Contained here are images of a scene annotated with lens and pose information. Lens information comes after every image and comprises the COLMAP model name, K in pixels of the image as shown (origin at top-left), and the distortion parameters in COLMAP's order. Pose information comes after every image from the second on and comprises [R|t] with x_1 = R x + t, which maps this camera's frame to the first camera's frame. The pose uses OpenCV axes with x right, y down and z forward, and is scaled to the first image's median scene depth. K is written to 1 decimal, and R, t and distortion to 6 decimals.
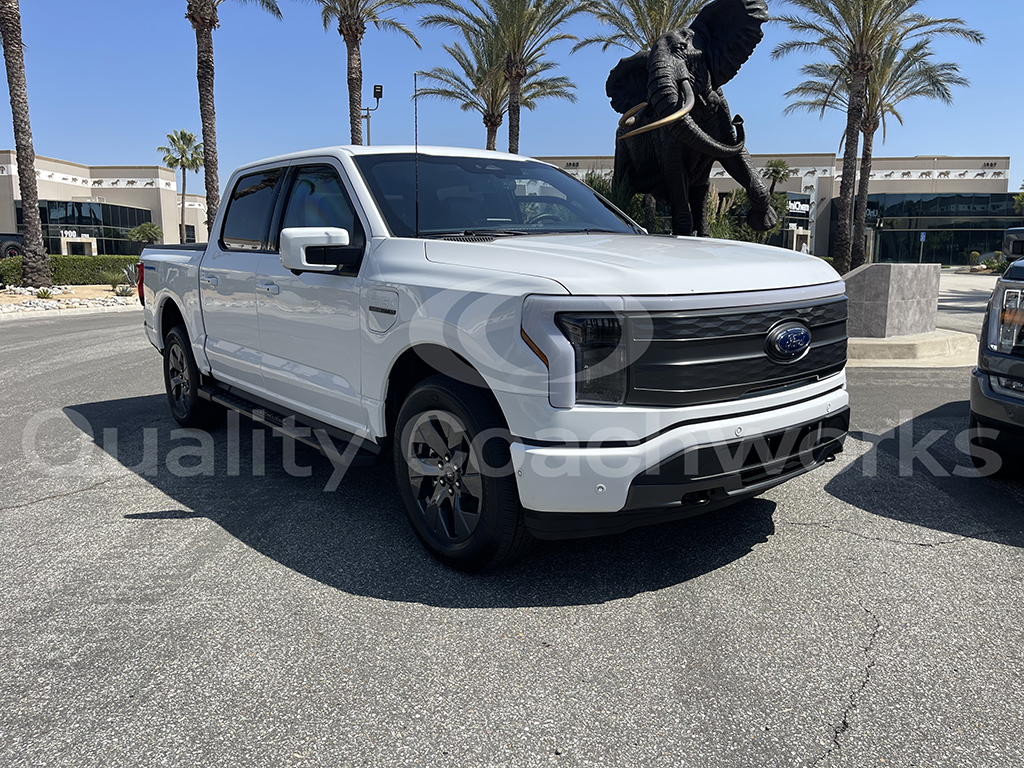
lens RADIAL K [[759.9, 0, 509.8], [0, 759.9, 339.8], [0, 0, 1]] dist [0.033661, -0.083183]
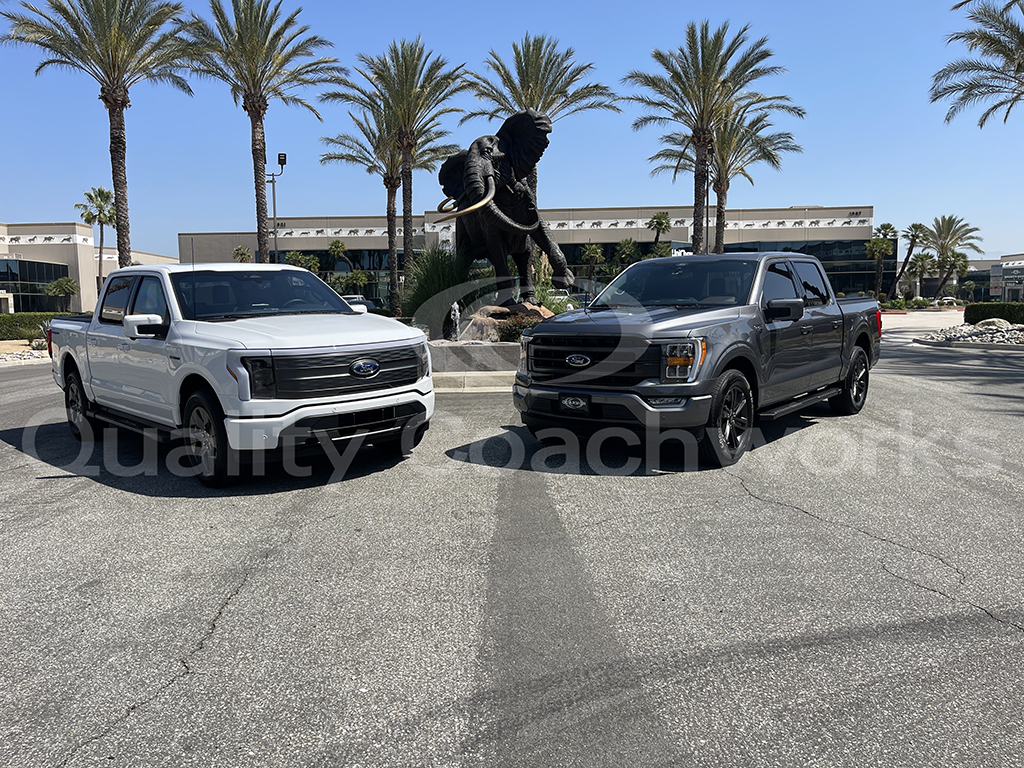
lens RADIAL K [[759.9, 0, 509.8], [0, 759.9, 339.8], [0, 0, 1]] dist [0.033661, -0.083183]
pose [[0.996158, -0.021151, 0.084983, 0.057541], [0.025937, 0.998115, -0.055616, 0.005048], [-0.083646, 0.057606, 0.994829, -0.112035]]
